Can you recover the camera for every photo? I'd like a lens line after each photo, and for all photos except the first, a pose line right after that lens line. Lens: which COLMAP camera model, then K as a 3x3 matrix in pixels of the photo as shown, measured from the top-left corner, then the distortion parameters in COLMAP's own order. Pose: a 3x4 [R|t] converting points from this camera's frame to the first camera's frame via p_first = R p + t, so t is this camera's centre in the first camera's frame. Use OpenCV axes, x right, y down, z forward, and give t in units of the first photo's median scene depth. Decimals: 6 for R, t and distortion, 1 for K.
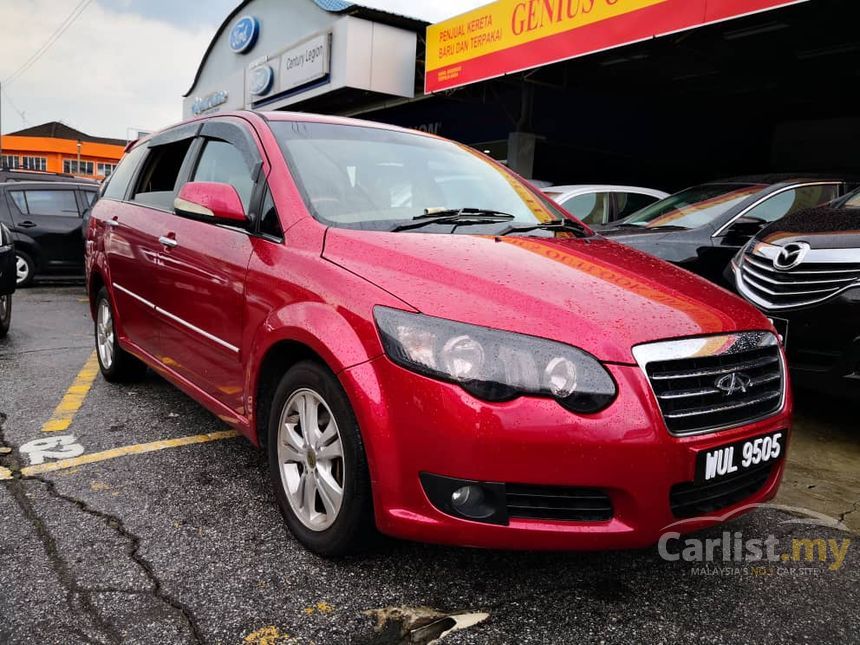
lens RADIAL K [[670.1, 0, 430.0], [0, 670.1, 322.5], [0, 0, 1]] dist [-0.002653, -0.005328]
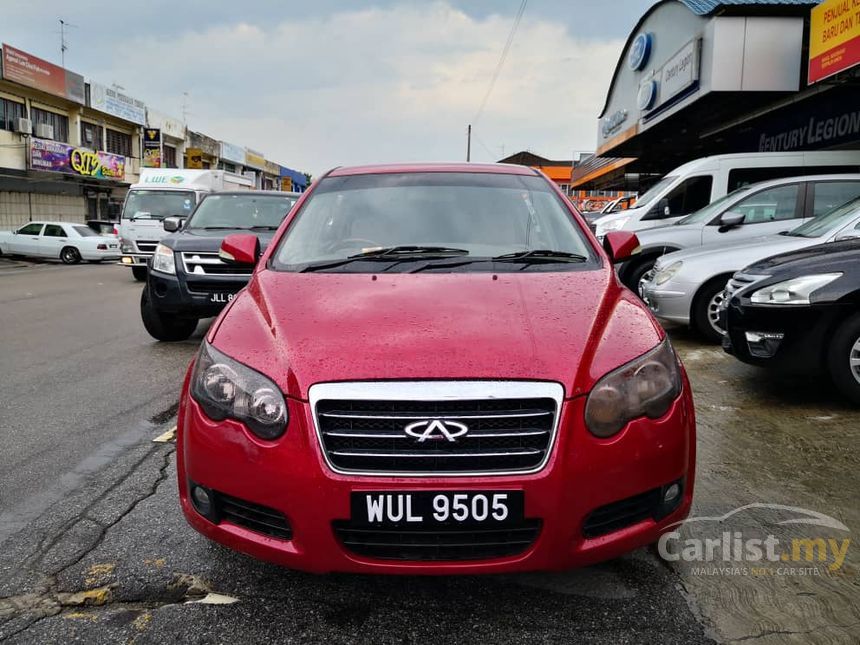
lens RADIAL K [[656.8, 0, 429.4], [0, 656.8, 316.0], [0, 0, 1]] dist [0.037236, -0.061989]
pose [[0.823484, 0.025567, -0.566764, 0.941610], [-0.041213, 0.999041, -0.014815, -0.058935], [0.565841, 0.035558, 0.823747, 0.198263]]
